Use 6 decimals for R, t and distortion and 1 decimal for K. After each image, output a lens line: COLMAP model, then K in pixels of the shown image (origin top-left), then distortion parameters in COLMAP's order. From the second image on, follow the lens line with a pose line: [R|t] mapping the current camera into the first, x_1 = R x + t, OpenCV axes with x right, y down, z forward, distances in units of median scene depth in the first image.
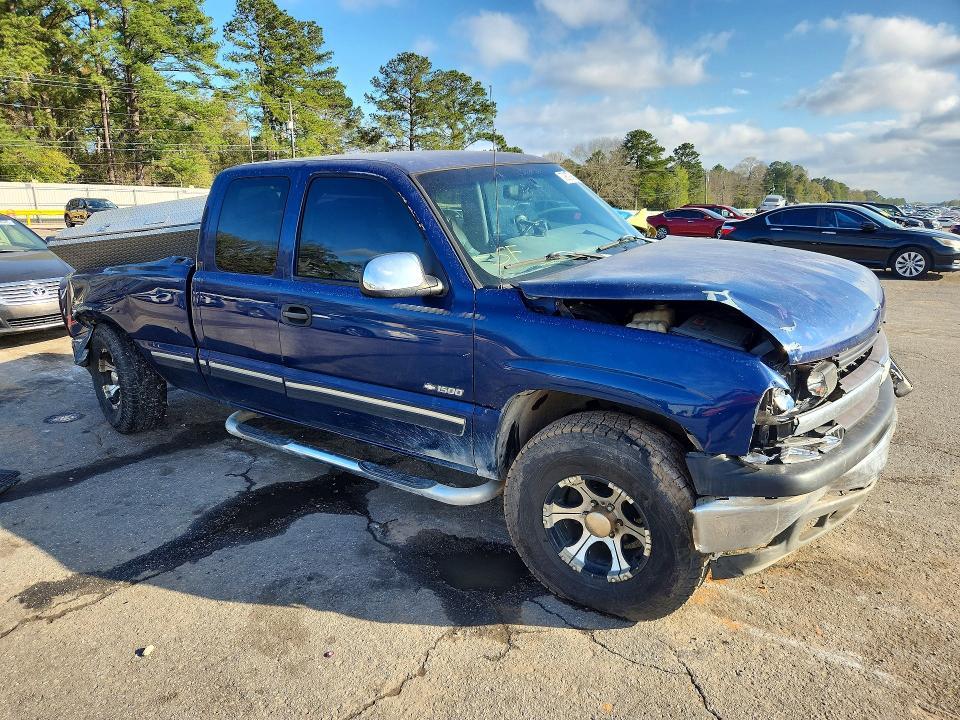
lens RADIAL K [[666.8, 0, 480.0], [0, 666.8, 360.0], [0, 0, 1]] dist [0.053648, -0.051617]
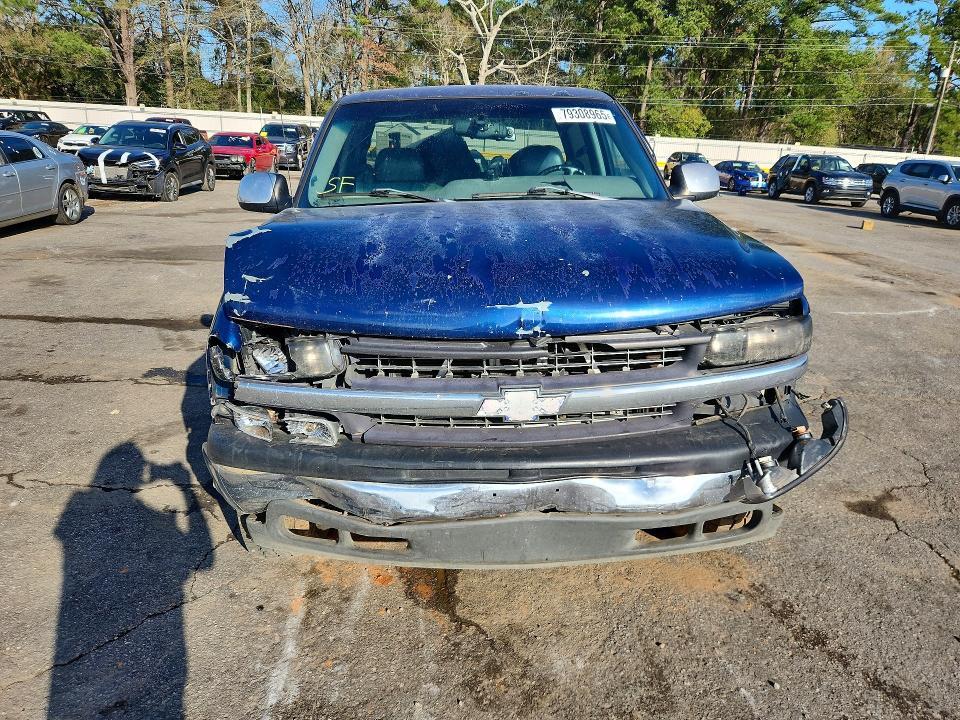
lens RADIAL K [[666.8, 0, 480.0], [0, 666.8, 360.0], [0, 0, 1]] dist [0.053648, -0.051617]
pose [[0.606277, 0.271440, -0.747495, 0.094045], [-0.229159, 0.959706, 0.162635, -0.011712], [0.761521, 0.072693, 0.644051, 0.047737]]
